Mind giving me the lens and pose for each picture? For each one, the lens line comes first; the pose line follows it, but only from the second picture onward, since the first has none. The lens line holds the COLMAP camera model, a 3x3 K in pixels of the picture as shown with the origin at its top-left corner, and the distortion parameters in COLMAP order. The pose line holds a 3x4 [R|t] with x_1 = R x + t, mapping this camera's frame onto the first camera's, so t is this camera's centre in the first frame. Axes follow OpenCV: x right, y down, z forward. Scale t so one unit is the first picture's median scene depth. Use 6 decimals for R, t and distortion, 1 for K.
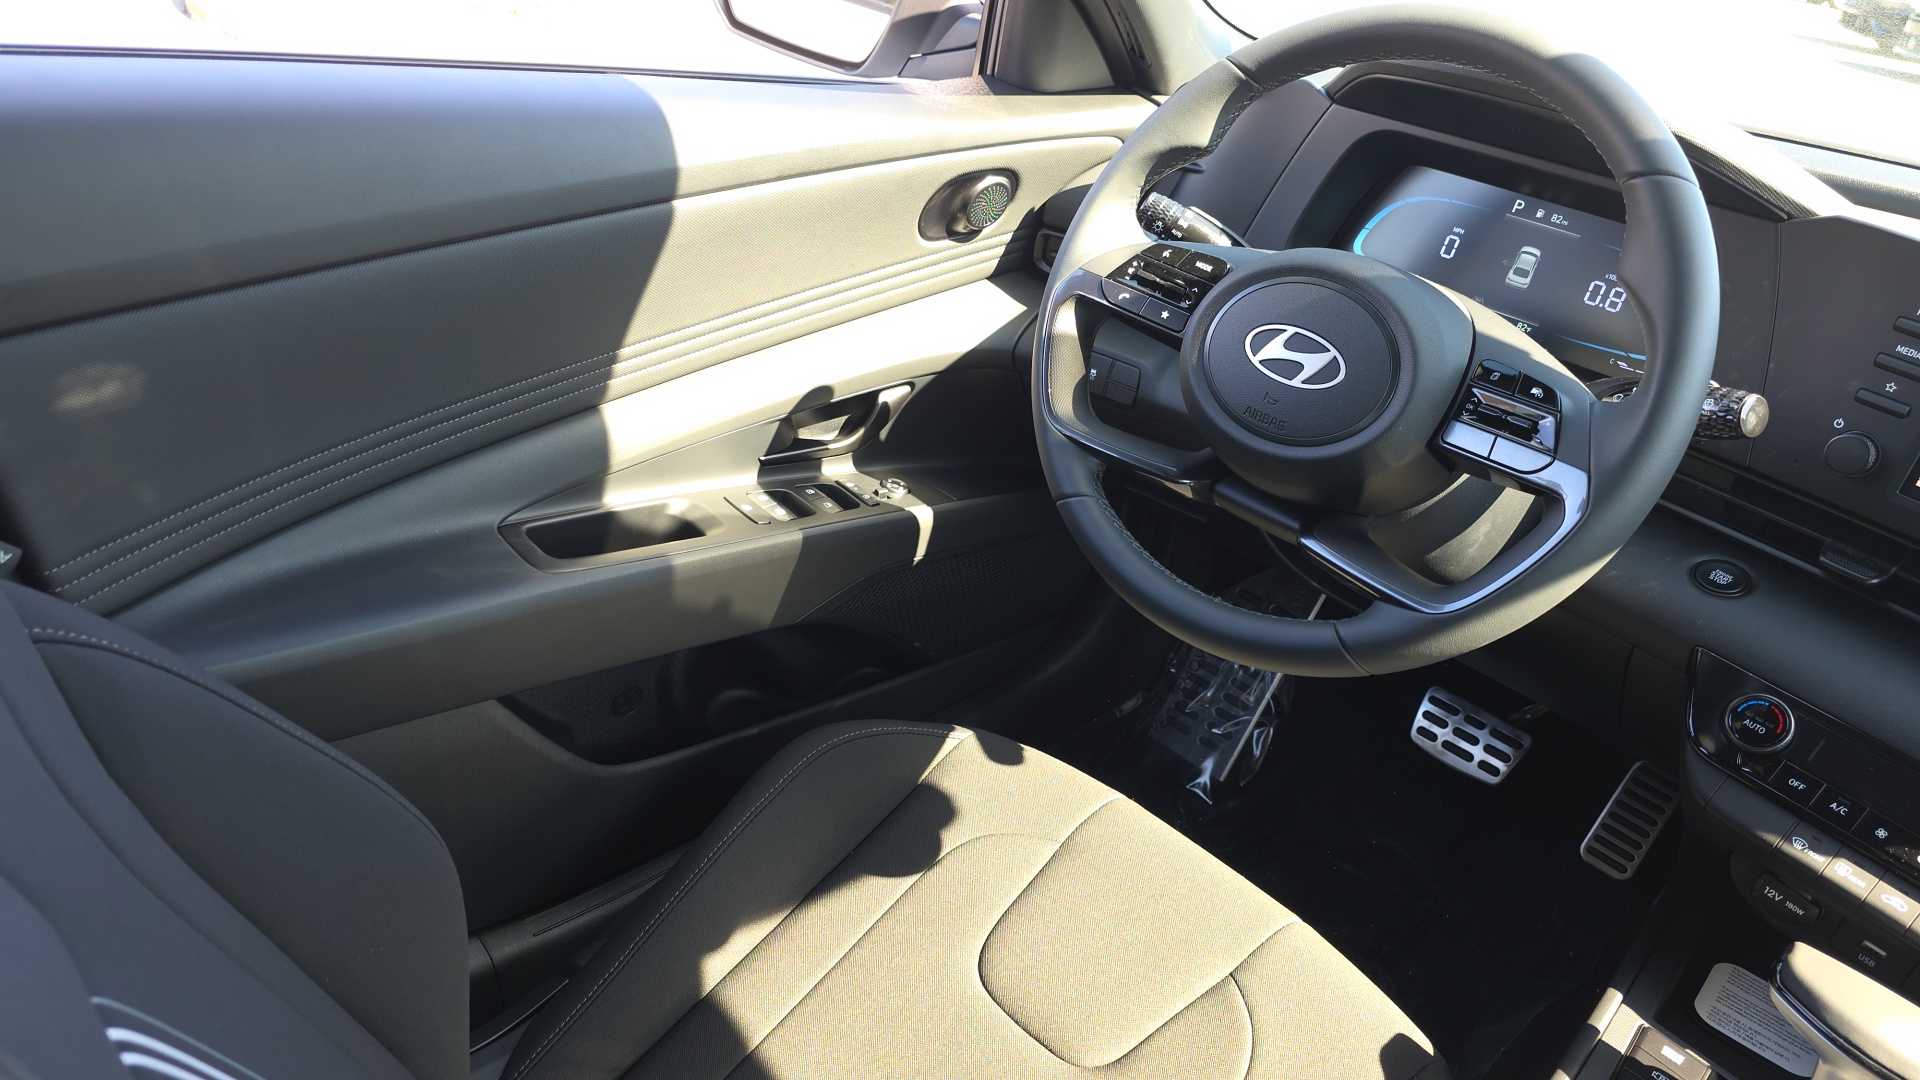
lens RADIAL K [[1305.9, 0, 948.6], [0, 1305.9, 534.6], [0, 0, 1]] dist [0.053572, -0.059572]
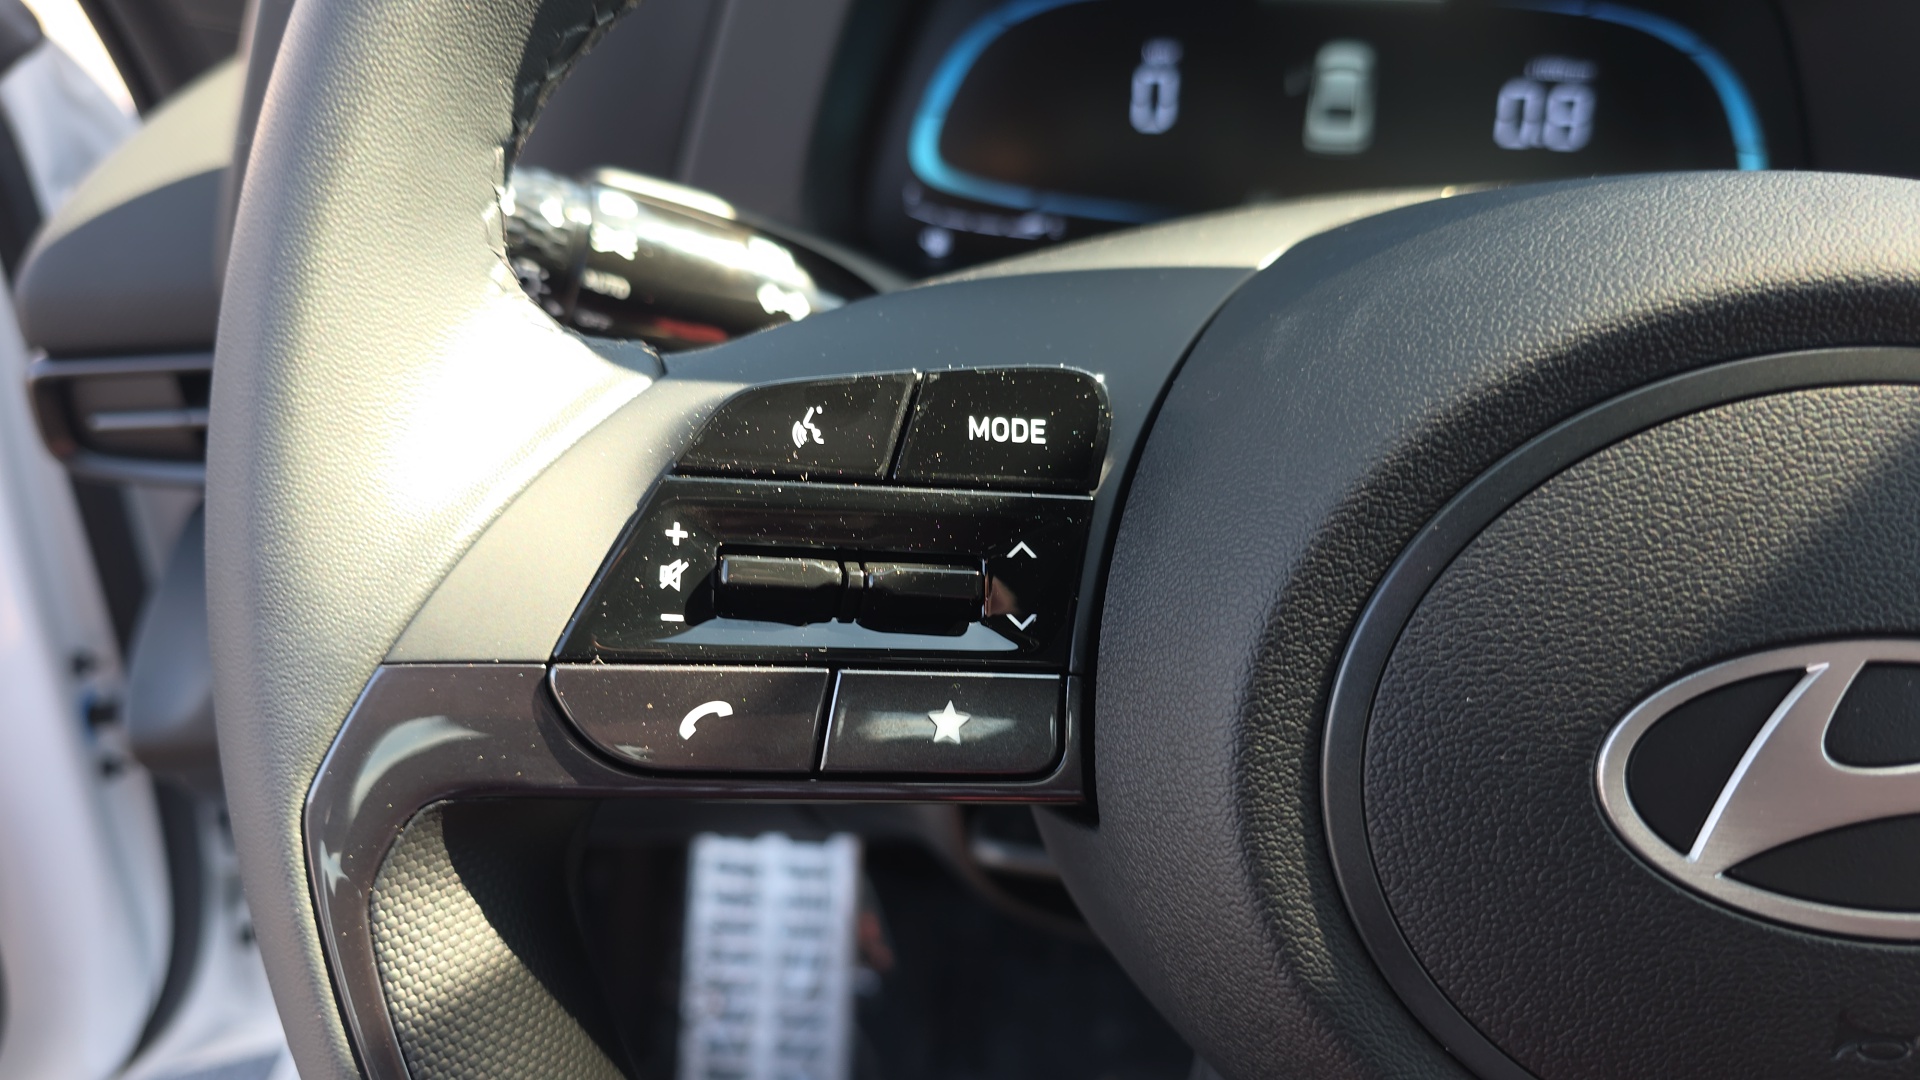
lens RADIAL K [[1305.9, 0, 957.6], [0, 1305.9, 553.1], [0, 0, 1]] dist [0.053572, -0.059572]
pose [[0.744999, -0.415602, 0.521776, 0.072099], [0.377370, 0.907581, 0.184087, -0.220936], [-0.550061, 0.059758, 0.832983, 0.810116]]
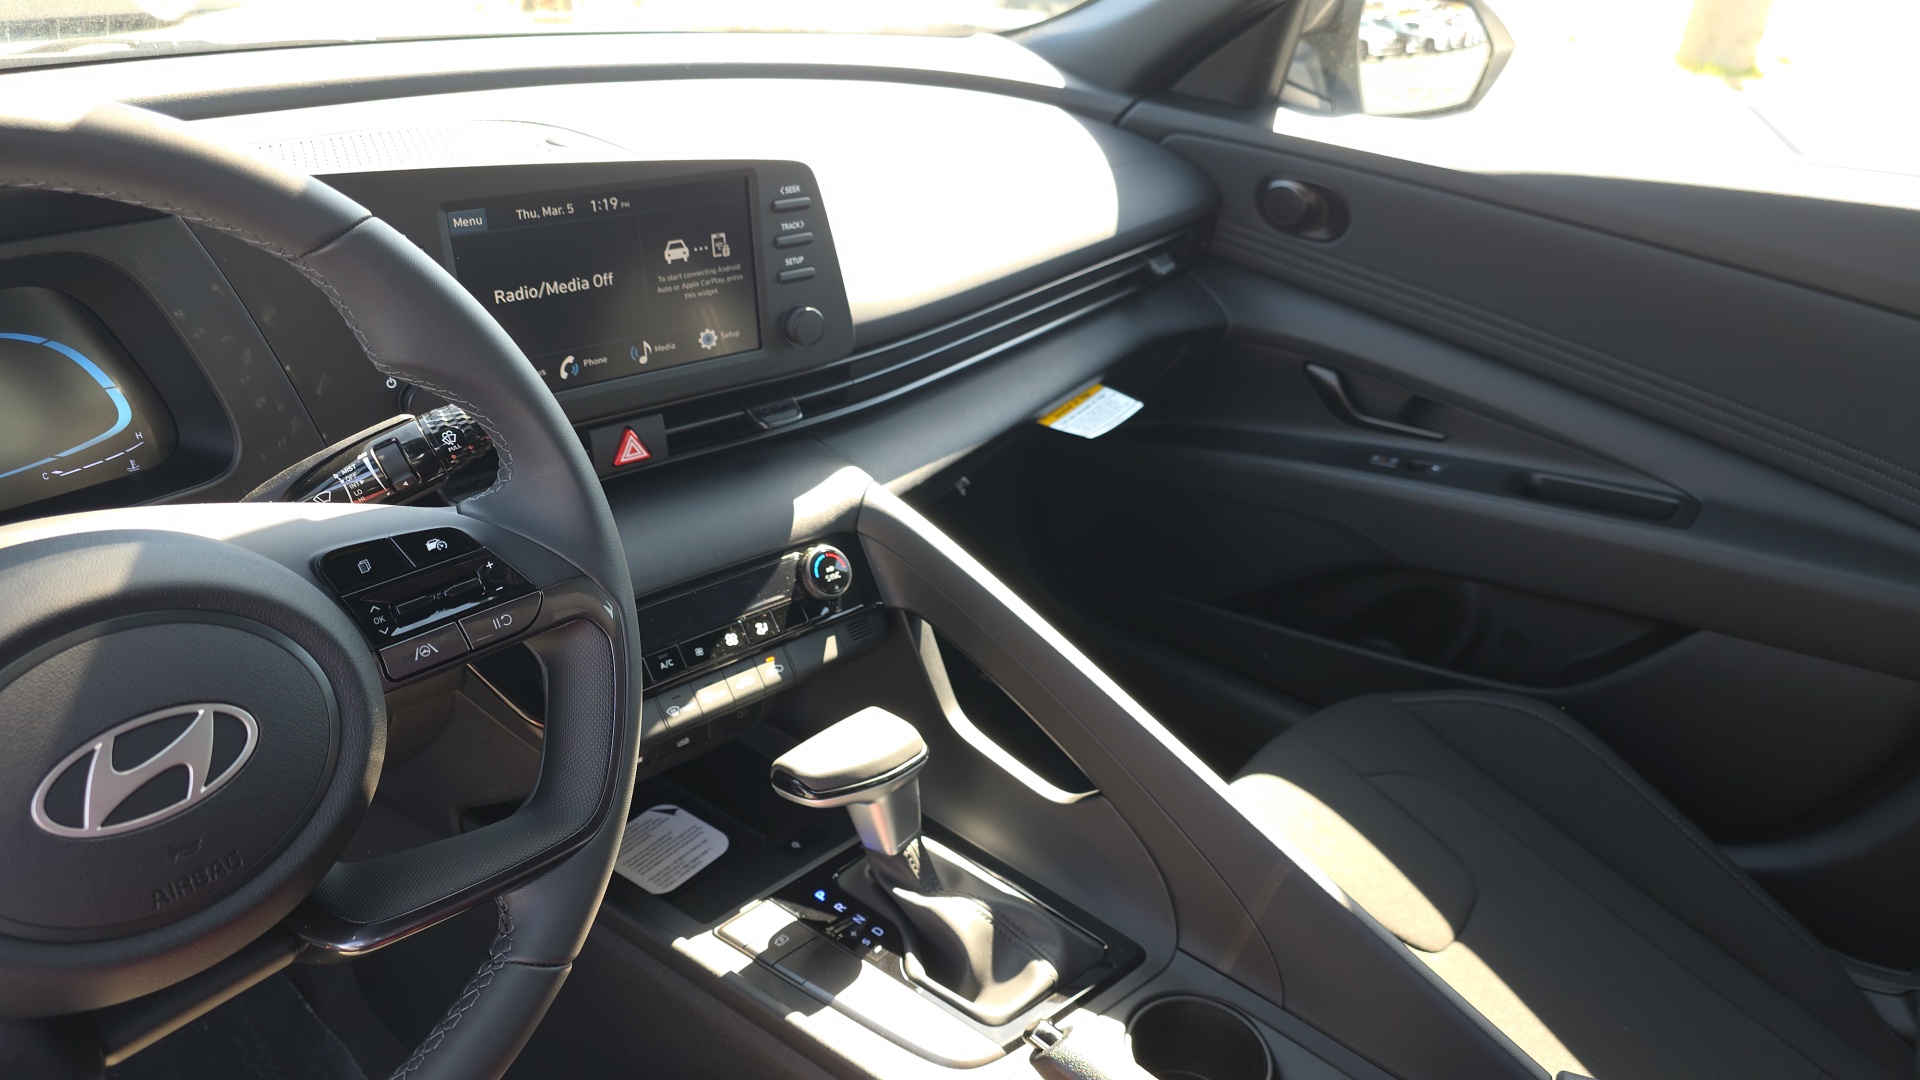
lens RADIAL K [[1305.9, 0, 948.1], [0, 1305.9, 545.4], [0, 0, 1]] dist [0.053572, -0.059572]
pose [[-0.104941, -0.581647, 0.806644, -0.133584], [0.413155, 0.712311, 0.567376, -0.327521], [-0.904594, 0.392810, 0.165559, 0.514613]]
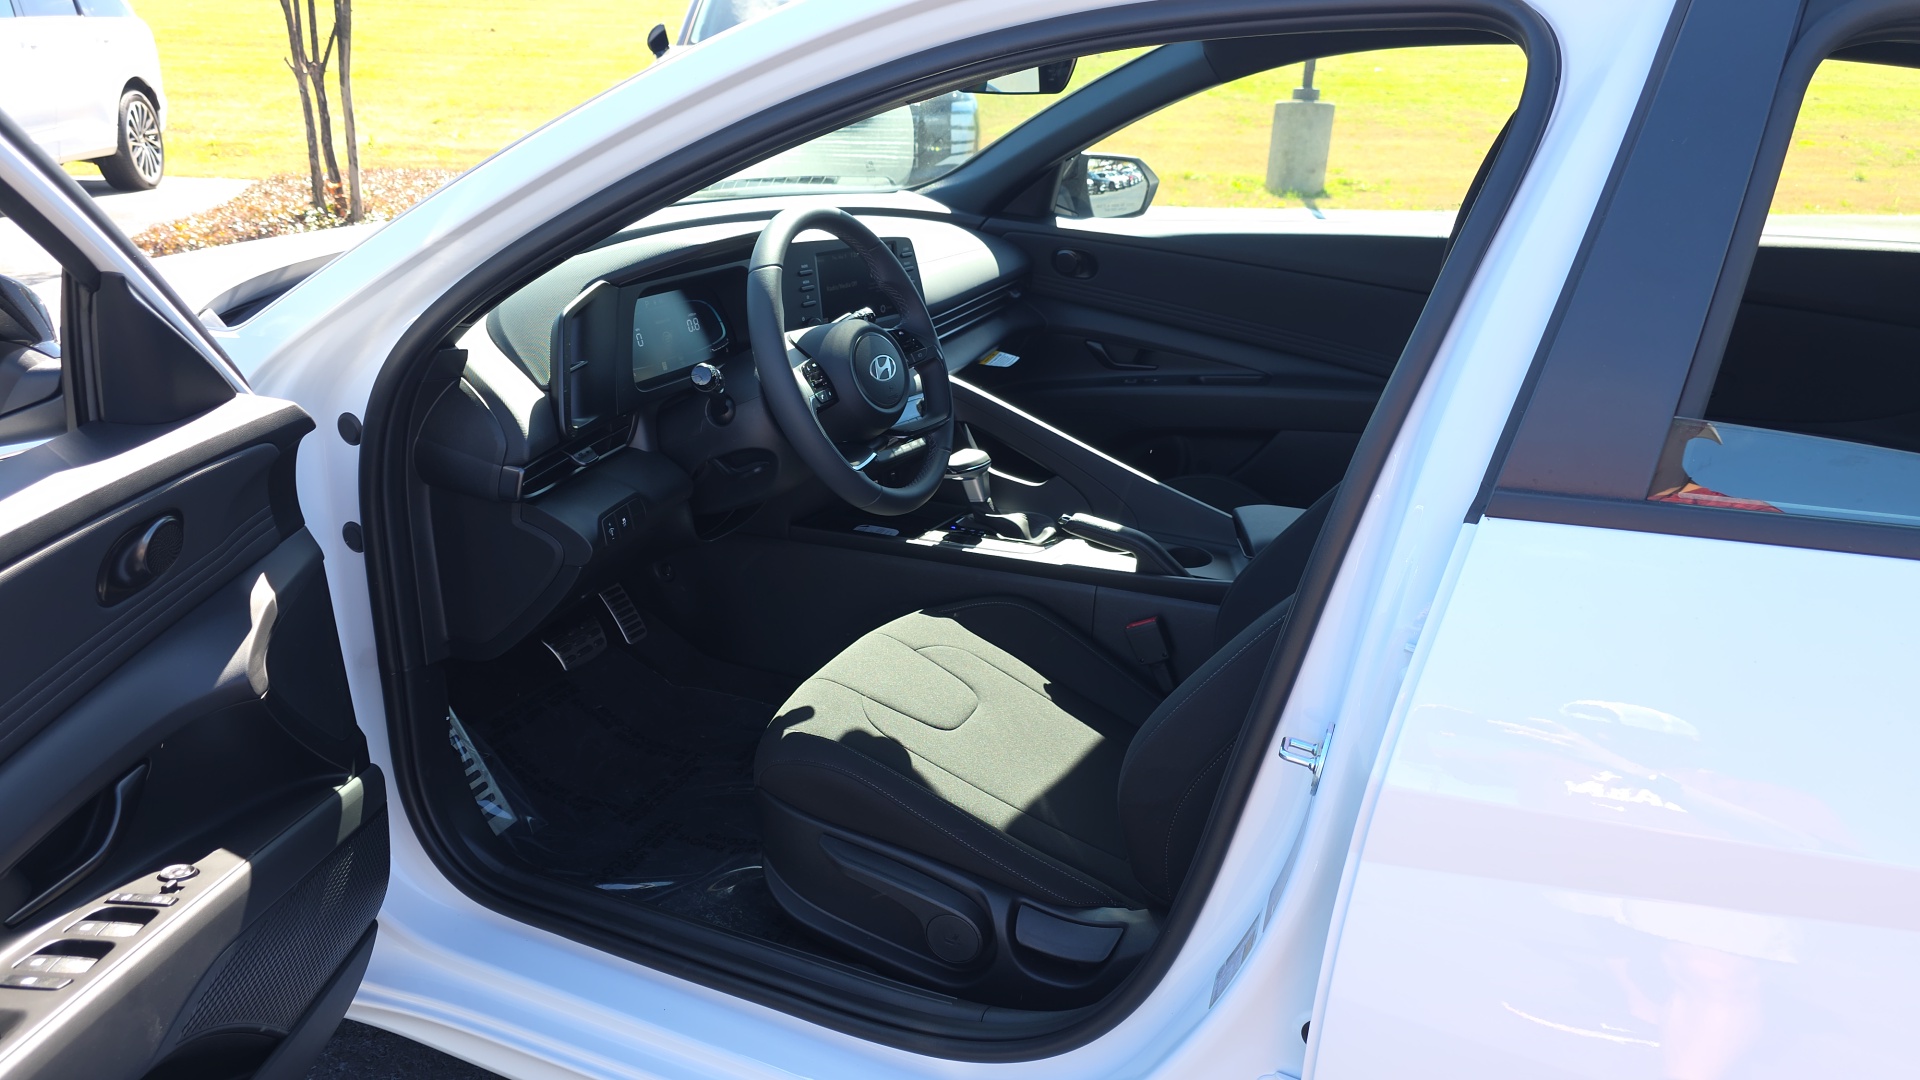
lens RADIAL K [[1305.9, 0, 978.5], [0, 1305.9, 539.0], [0, 0, 1]] dist [0.053572, -0.059572]
pose [[-0.363219, -0.460722, 0.809819, -1.476956], [0.372530, 0.724865, 0.579476, -0.994662], [-0.853987, 0.512159, -0.091652, 1.065984]]
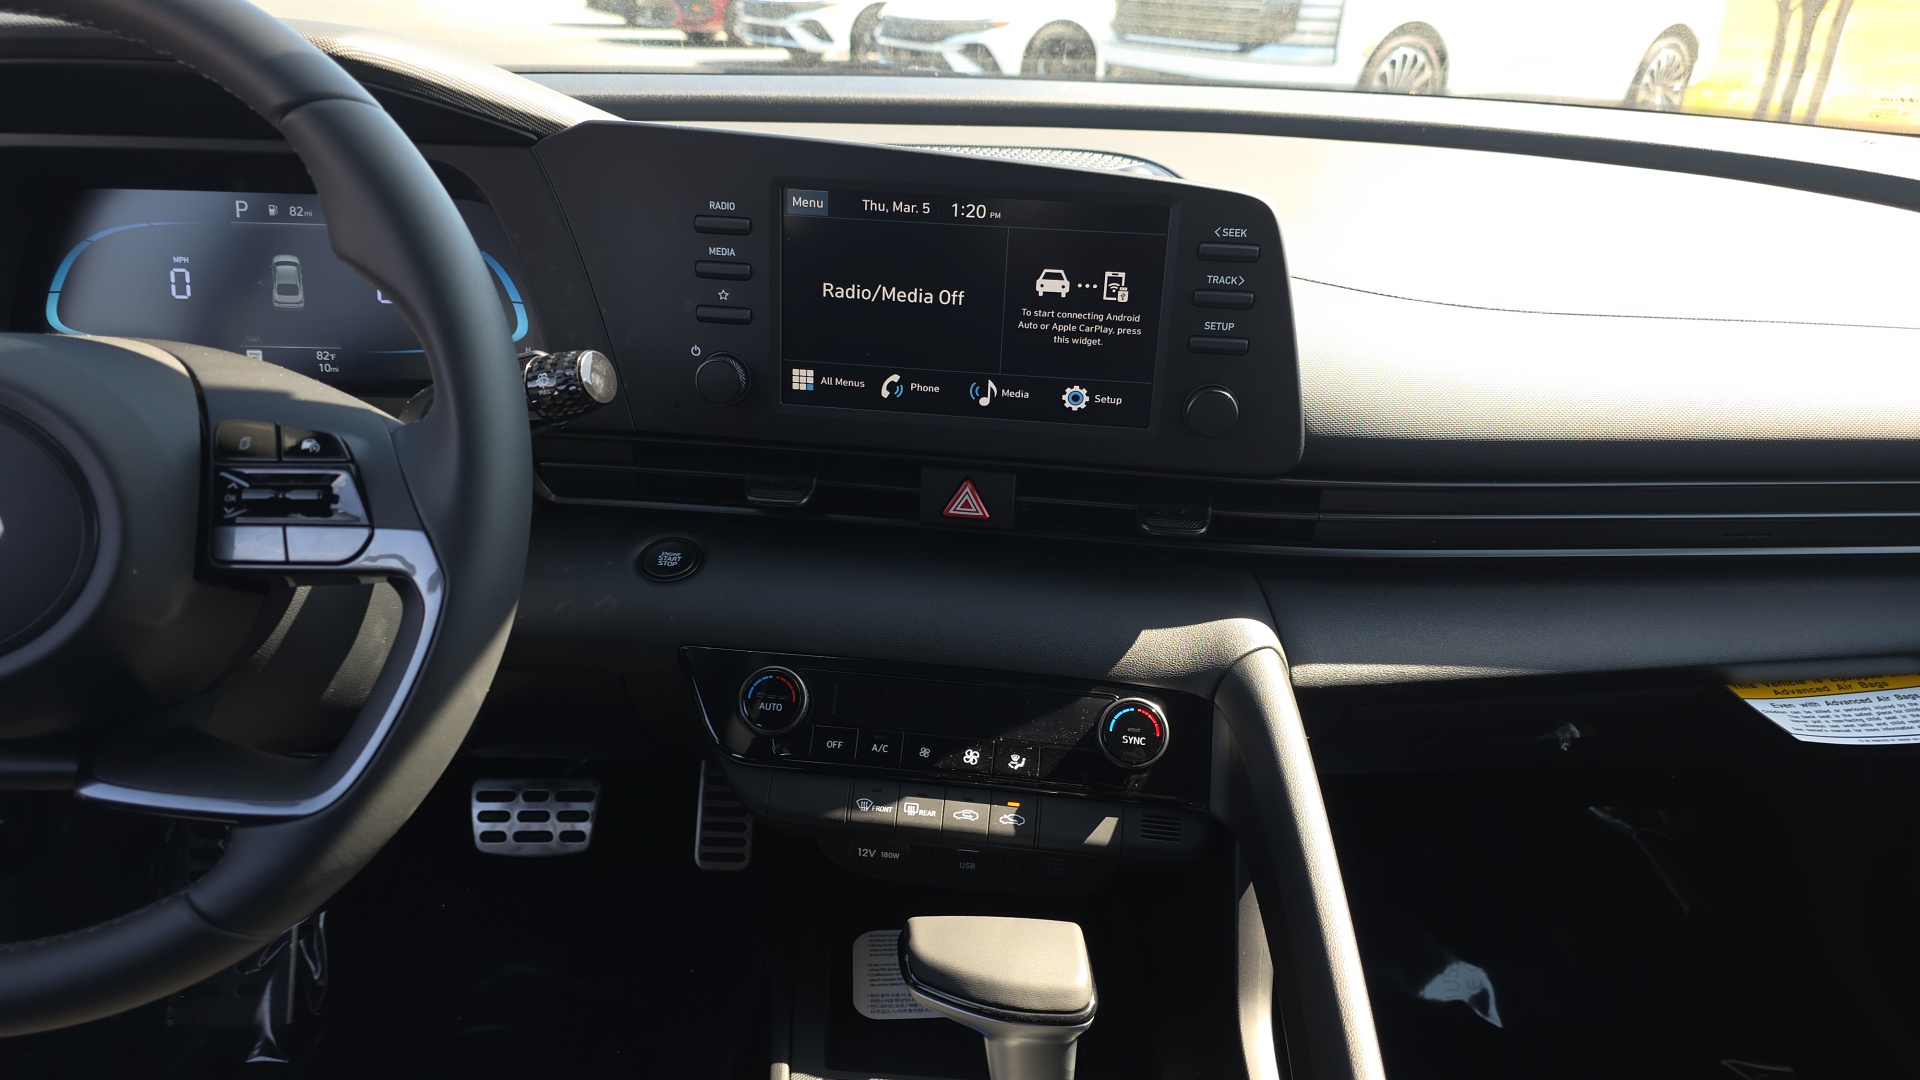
lens RADIAL K [[1305.9, 0, 947.7], [0, 1305.9, 551.9], [0, 0, 1]] dist [0.053572, -0.059572]
pose [[0.681026, -0.400914, 0.612757, 0.190206], [0.406848, 0.902922, 0.138587, -0.015767], [-0.608834, 0.154917, 0.778024, 0.230833]]
